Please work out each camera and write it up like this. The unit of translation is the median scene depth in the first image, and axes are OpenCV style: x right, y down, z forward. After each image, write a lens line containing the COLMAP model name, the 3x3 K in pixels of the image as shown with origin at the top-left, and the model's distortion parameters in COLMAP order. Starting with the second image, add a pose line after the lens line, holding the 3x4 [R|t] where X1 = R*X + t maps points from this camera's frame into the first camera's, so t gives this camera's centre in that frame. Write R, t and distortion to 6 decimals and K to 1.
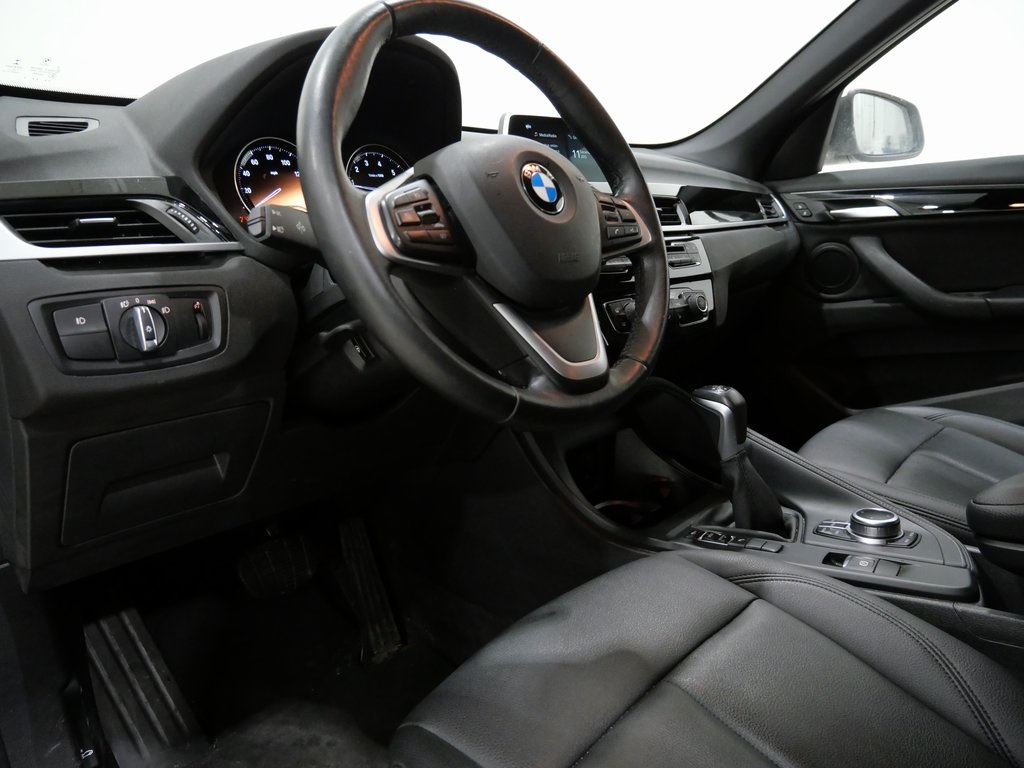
lens RADIAL K [[744.3, 0, 512.0], [0, 744.3, 384.0], [0, 0, 1]] dist [-0.067256, 0.002422]
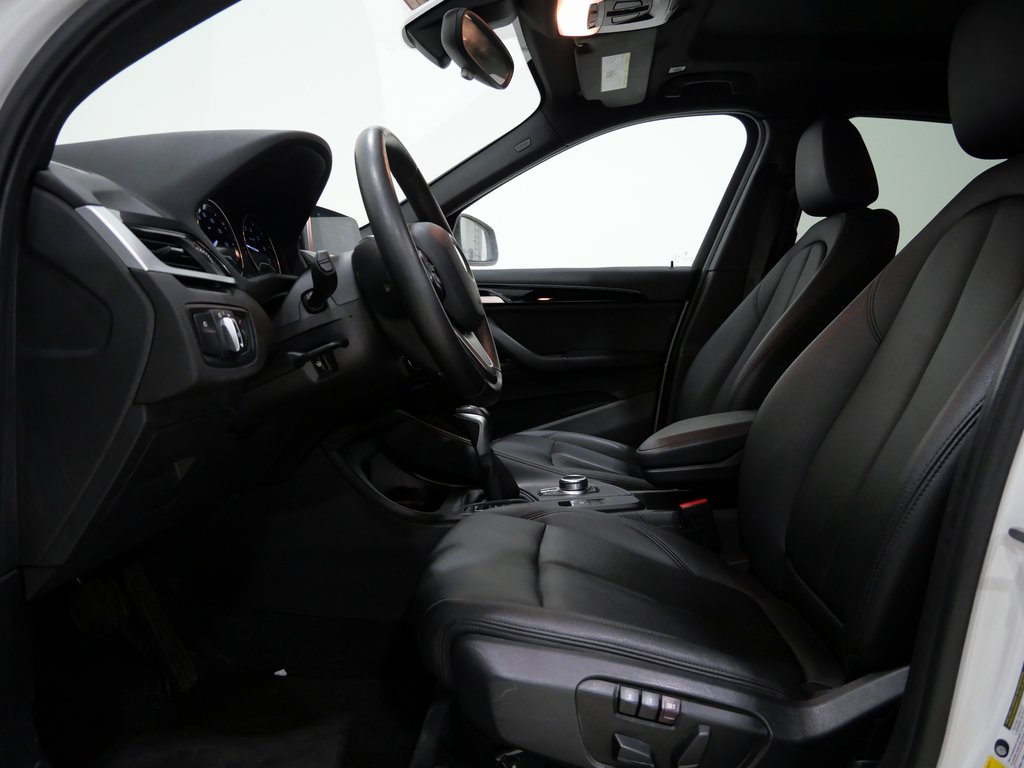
lens RADIAL K [[744.3, 0, 512.0], [0, 744.3, 384.0], [0, 0, 1]] dist [-0.067256, 0.002422]
pose [[0.775167, -0.013943, 0.631602, -0.557768], [0.101666, 0.989479, -0.102931, 0.116199], [-0.623522, 0.144001, 0.768429, -0.172898]]
